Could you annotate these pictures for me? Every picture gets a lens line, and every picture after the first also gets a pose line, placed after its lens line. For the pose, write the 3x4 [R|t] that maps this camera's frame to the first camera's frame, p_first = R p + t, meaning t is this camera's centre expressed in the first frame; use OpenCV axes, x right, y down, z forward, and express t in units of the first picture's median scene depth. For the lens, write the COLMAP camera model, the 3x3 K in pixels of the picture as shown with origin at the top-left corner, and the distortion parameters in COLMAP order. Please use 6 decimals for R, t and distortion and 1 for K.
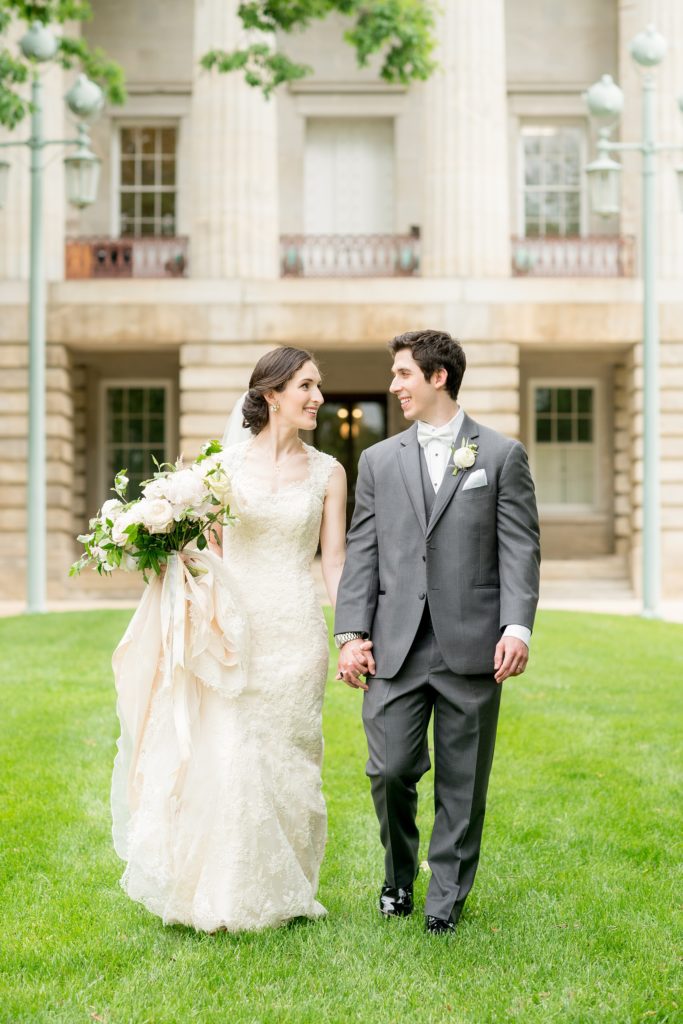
lens RADIAL K [[2480.2, 0, 343.4], [0, 2480.2, 511.1], [0, 0, 1]] dist [-0.019506, 0.000000]
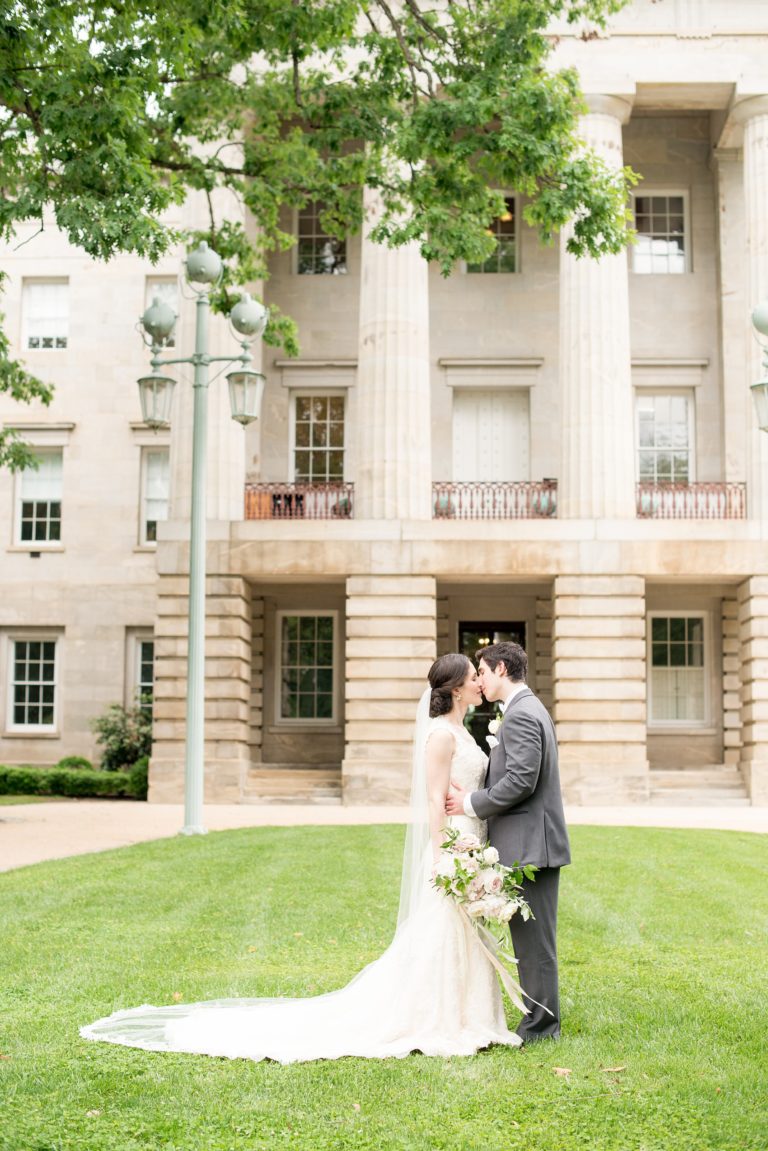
lens RADIAL K [[1705.6, 0, 381.9], [0, 1705.6, 576.5], [0, 0, 1]] dist [-0.136005, 0.000000]
pose [[0.998937, 0.002224, -0.046052, -0.012989], [-0.005960, 0.996684, -0.081150, -0.004198], [0.045719, 0.081338, 0.995637, 0.220572]]
